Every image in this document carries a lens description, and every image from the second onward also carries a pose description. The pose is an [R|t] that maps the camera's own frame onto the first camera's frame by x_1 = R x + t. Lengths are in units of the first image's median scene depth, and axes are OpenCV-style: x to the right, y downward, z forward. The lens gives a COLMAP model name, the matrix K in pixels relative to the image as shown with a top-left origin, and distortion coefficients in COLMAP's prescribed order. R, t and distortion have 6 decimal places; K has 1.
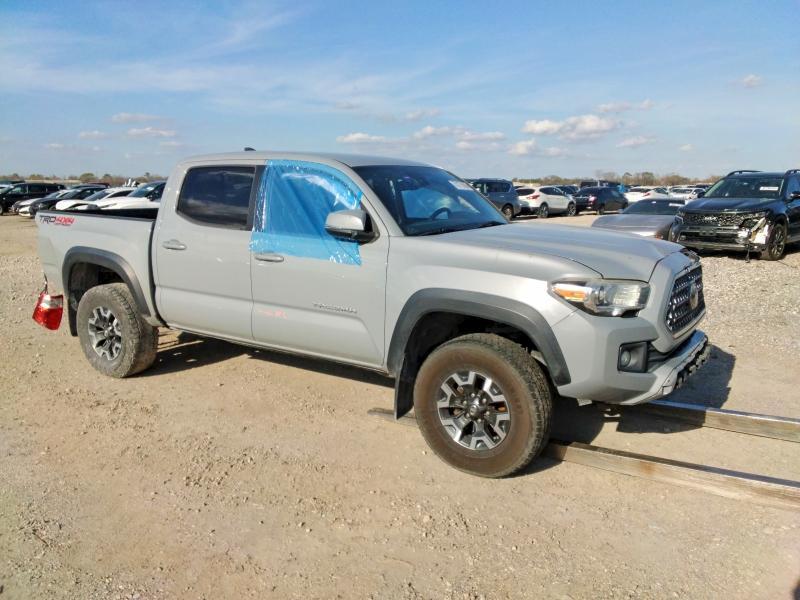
lens RADIAL K [[547.8, 0, 400.0], [0, 547.8, 300.0], [0, 0, 1]] dist [0.049748, -0.001794]
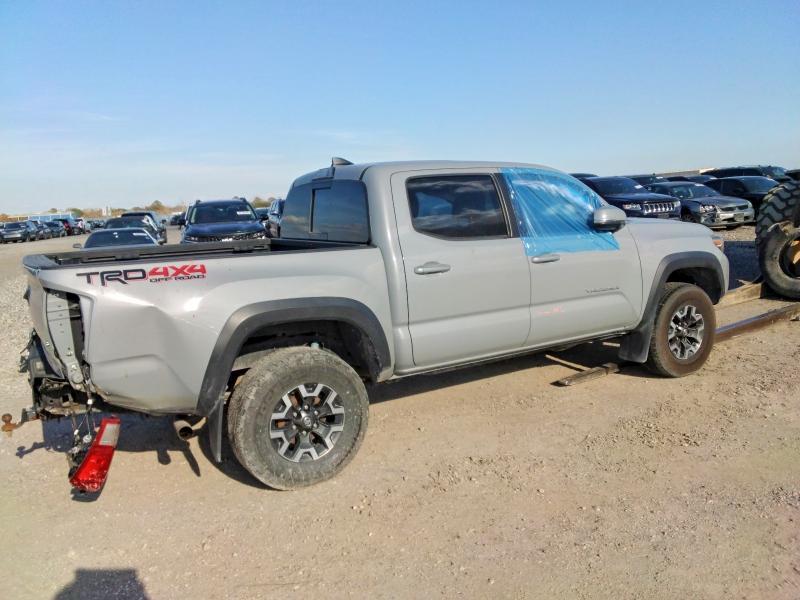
lens RADIAL K [[547.8, 0, 400.0], [0, 547.8, 300.0], [0, 0, 1]] dist [0.049748, -0.001794]
pose [[0.554096, -0.198401, 0.808464, -1.222182], [0.216758, 0.972069, 0.089991, -0.152040], [-0.803737, 0.125378, 0.581624, 0.606132]]
